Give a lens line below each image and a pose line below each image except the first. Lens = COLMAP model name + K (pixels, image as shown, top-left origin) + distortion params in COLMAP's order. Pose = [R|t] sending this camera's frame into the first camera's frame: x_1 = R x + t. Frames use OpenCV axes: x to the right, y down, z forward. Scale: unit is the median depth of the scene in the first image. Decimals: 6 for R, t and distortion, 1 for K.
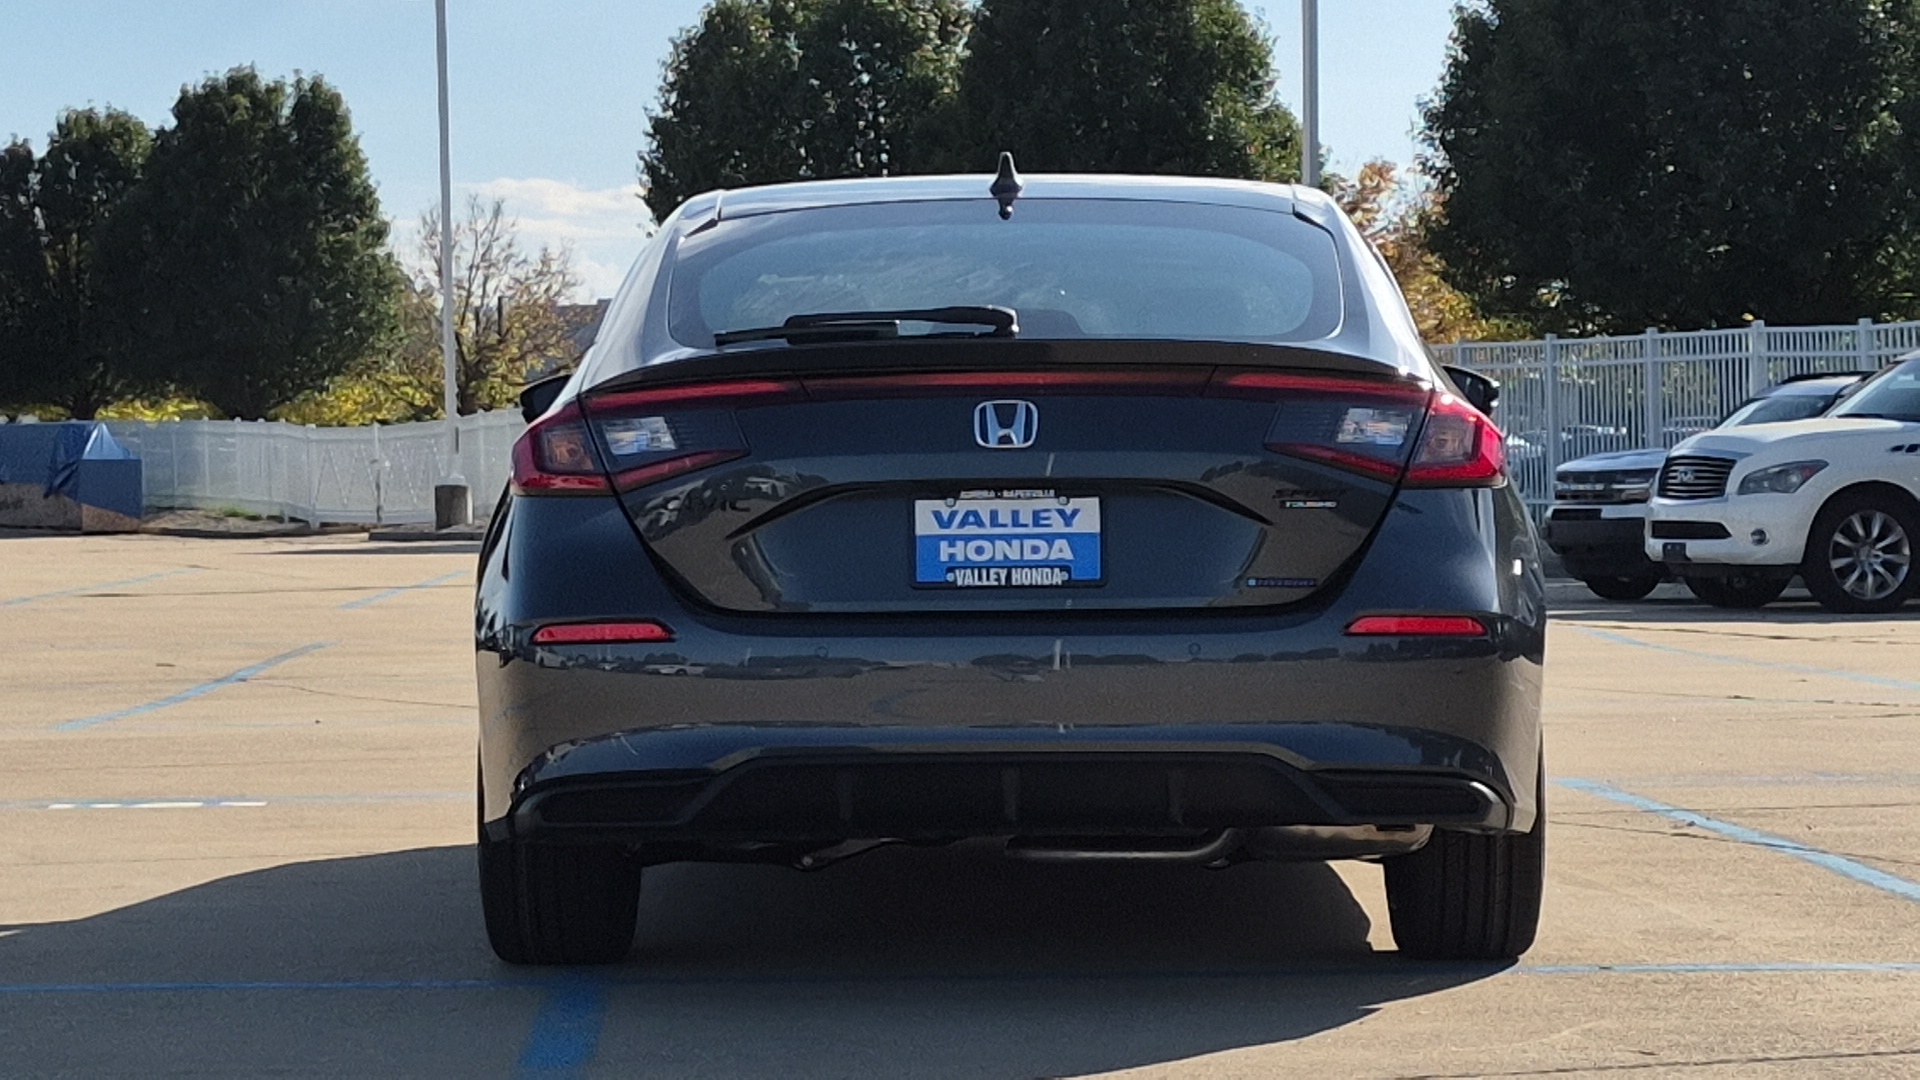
lens RADIAL K [[5211.7, 0, 958.5], [0, 5211.7, 542.6], [0, 0, 1]] dist [0.052732, 0.000000]
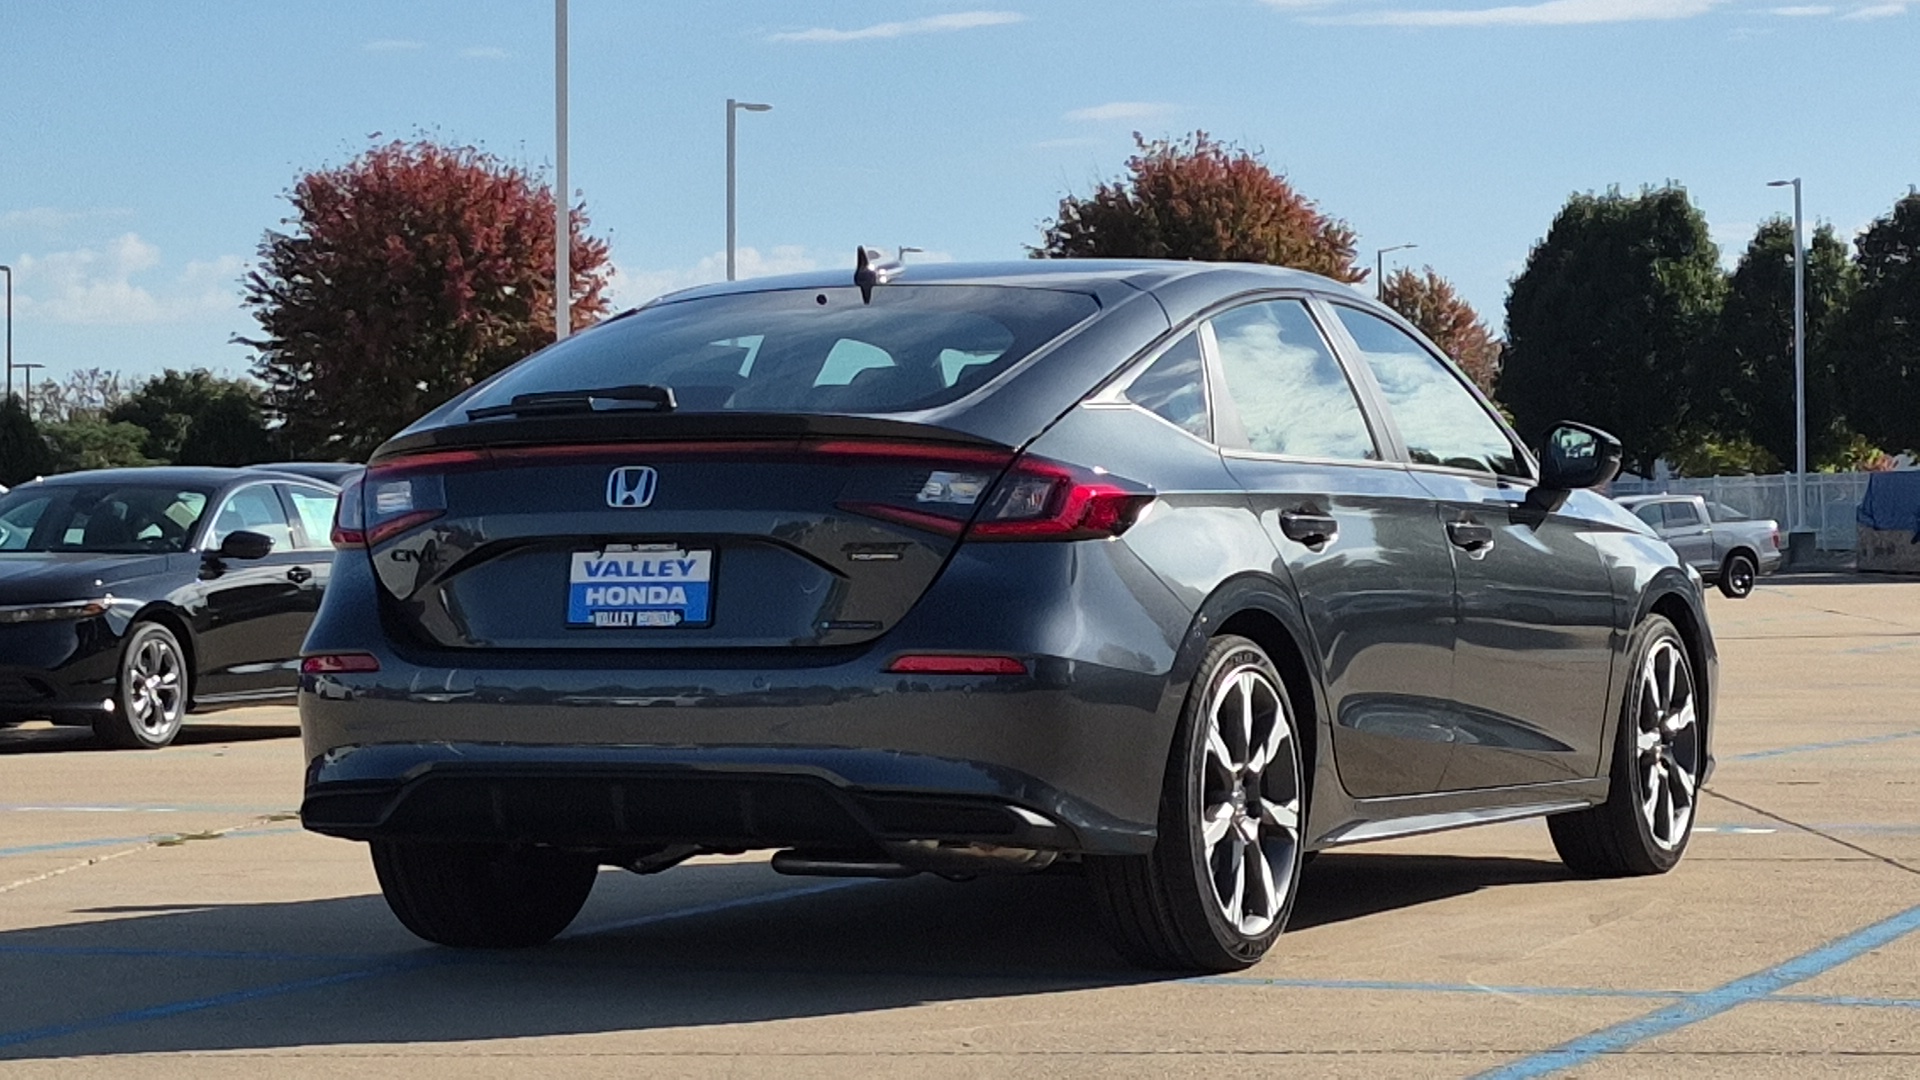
lens RADIAL K [[5211.7, 0, 961.4], [0, 5211.7, 539.6], [0, 0, 1]] dist [0.052732, 0.000000]
pose [[0.915678, 0.000288, -0.401912, 0.539451], [-0.003948, 0.999958, -0.008278, -0.001735], [0.401893, 0.009167, 0.915641, -0.031012]]
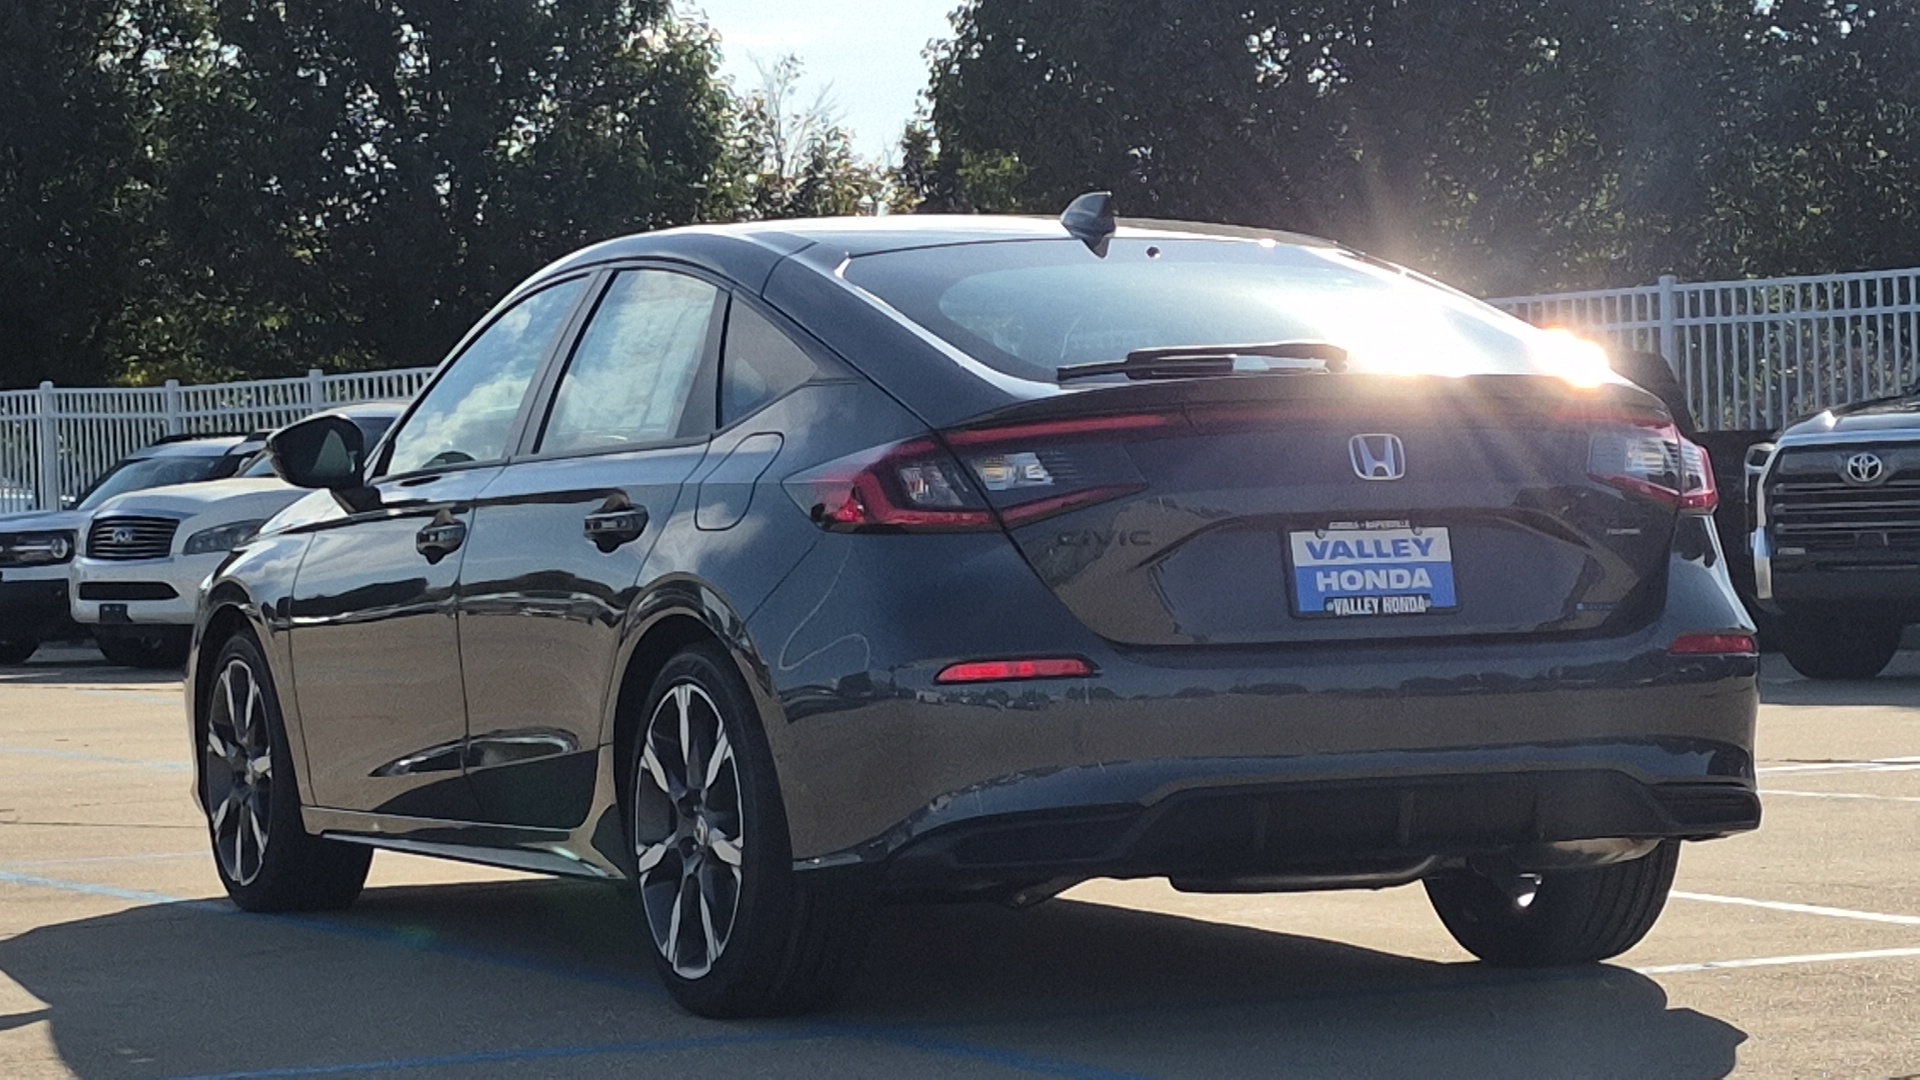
lens RADIAL K [[5211.7, 0, 967.3], [0, 5211.7, 538.6], [0, 0, 1]] dist [0.052732, 0.000000]
pose [[0.893183, -0.012652, 0.449515, -0.521764], [0.019195, 0.999766, -0.010002, 0.002093], [-0.449283, 0.017562, 0.893217, 0.120213]]
